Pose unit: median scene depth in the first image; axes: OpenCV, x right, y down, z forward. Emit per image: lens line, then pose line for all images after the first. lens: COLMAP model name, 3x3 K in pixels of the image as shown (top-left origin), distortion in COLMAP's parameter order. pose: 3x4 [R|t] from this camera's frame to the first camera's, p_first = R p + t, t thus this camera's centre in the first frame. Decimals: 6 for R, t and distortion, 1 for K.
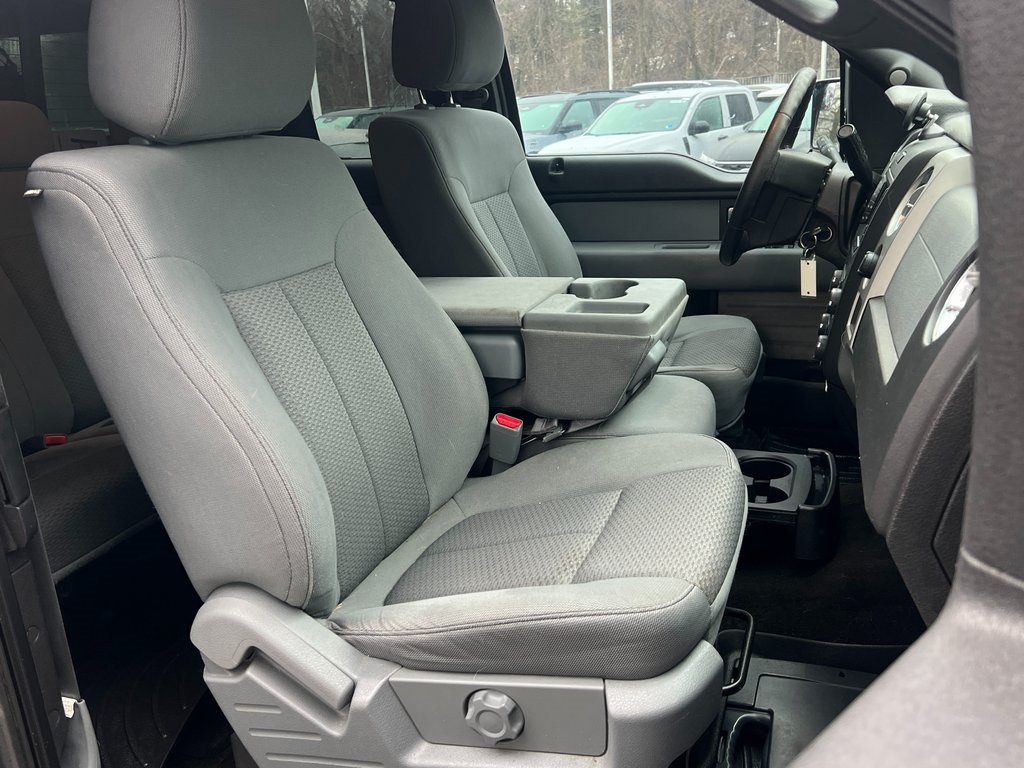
lens RADIAL K [[948.9, 0, 512.5], [0, 948.9, 383.6], [0, 0, 1]] dist [-0.014510, 0.000000]
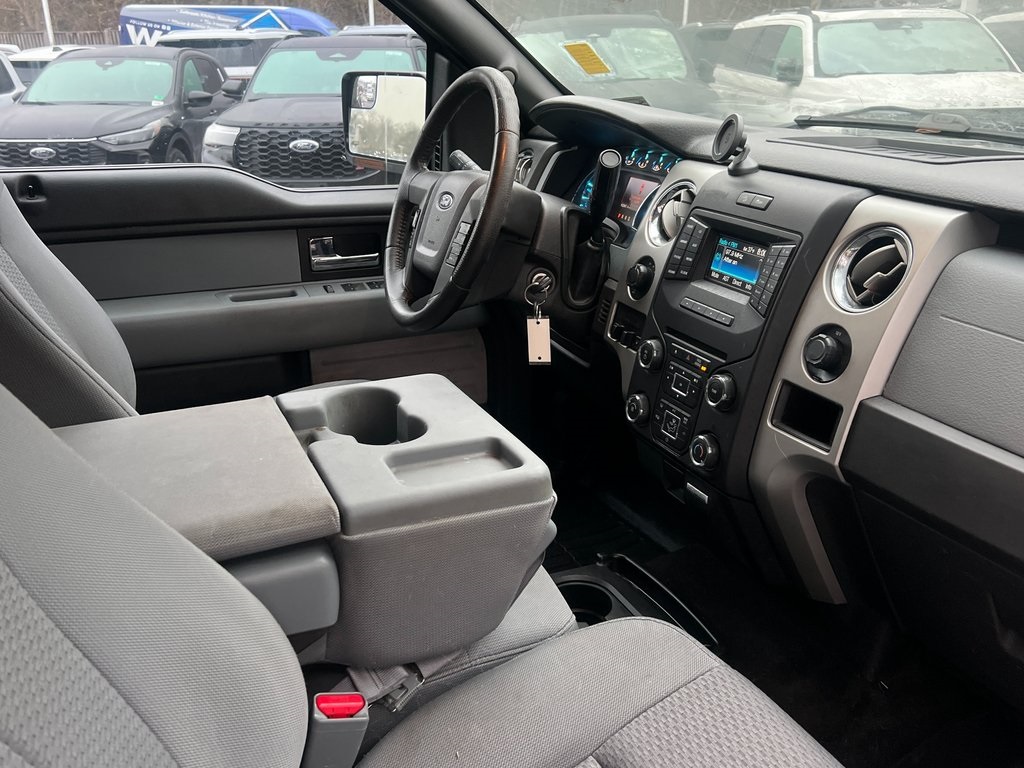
lens RADIAL K [[948.9, 0, 511.5], [0, 948.9, 383.5], [0, 0, 1]] dist [-0.014510, 0.000000]
pose [[0.736930, -0.169700, 0.654321, -0.260005], [0.149431, 0.984924, 0.087146, -0.174942], [-0.659246, 0.033555, 0.751179, 0.502222]]
